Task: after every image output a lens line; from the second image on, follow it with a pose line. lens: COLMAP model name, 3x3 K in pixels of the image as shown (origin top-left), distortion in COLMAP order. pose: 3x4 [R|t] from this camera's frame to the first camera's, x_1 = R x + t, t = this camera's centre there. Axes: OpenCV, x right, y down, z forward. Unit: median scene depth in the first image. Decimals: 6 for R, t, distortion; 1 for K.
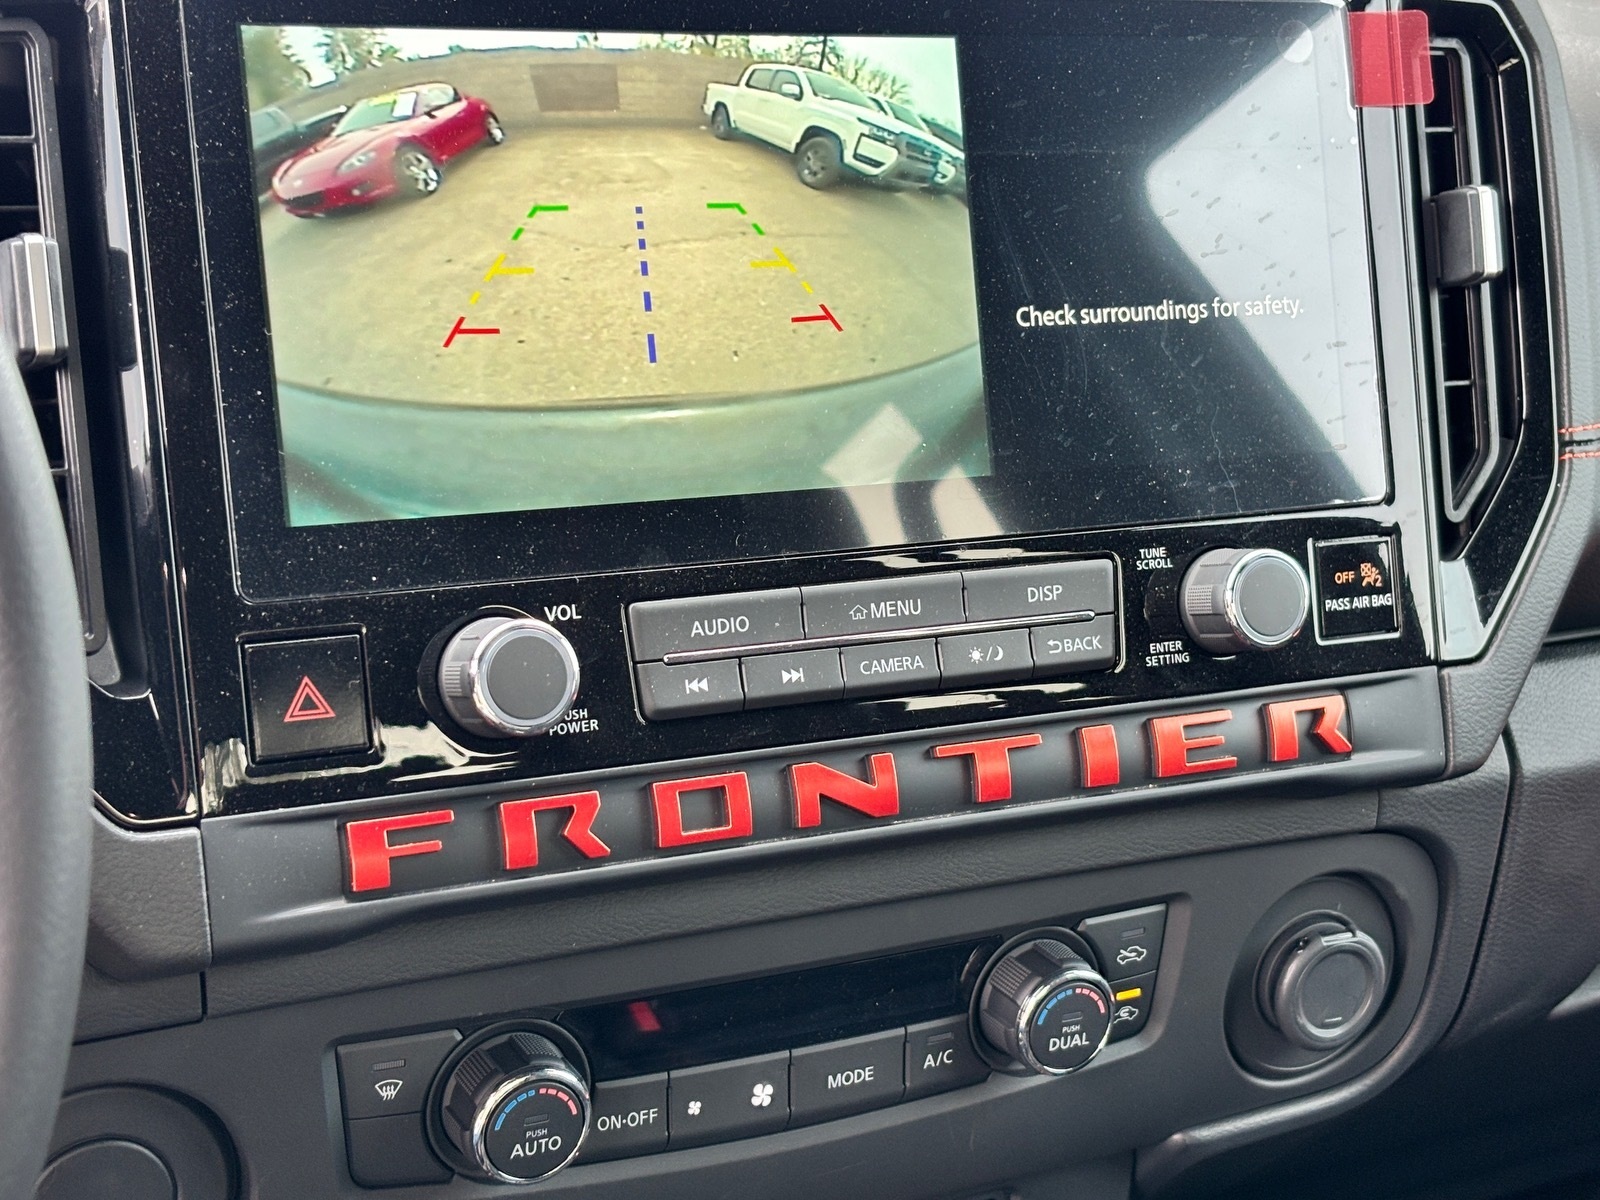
lens RADIAL K [[2607.7, 0, 794.6], [0, 2607.7, 629.4], [0, 0, 1]] dist [0.256385, -1.076813]
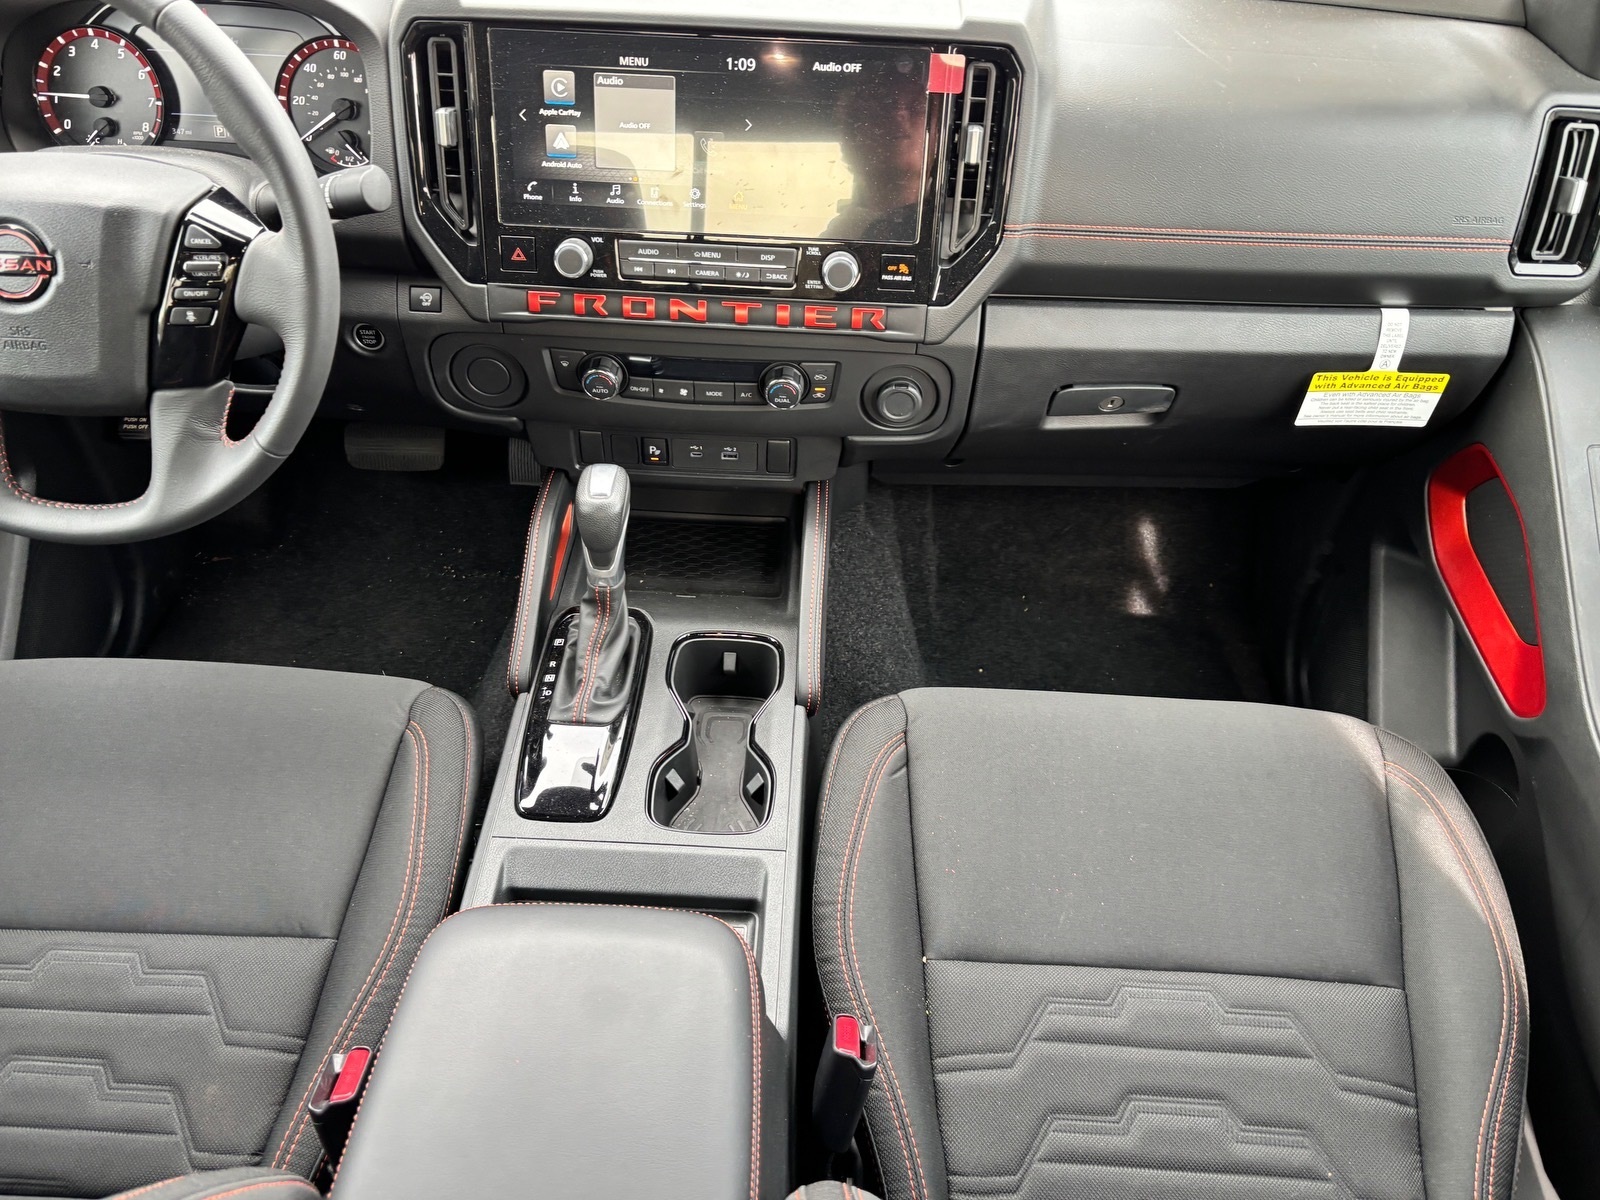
lens RADIAL K [[1254.6, 0, 786.0], [0, 1254.6, 605.2], [0, 0, 1]] dist [0.031346, -0.040403]
pose [[0.862144, 0.327149, -0.386887, 0.785931], [-0.128852, 0.880063, 0.457041, -0.318288], [0.490005, -0.344184, 0.800895, -0.284060]]
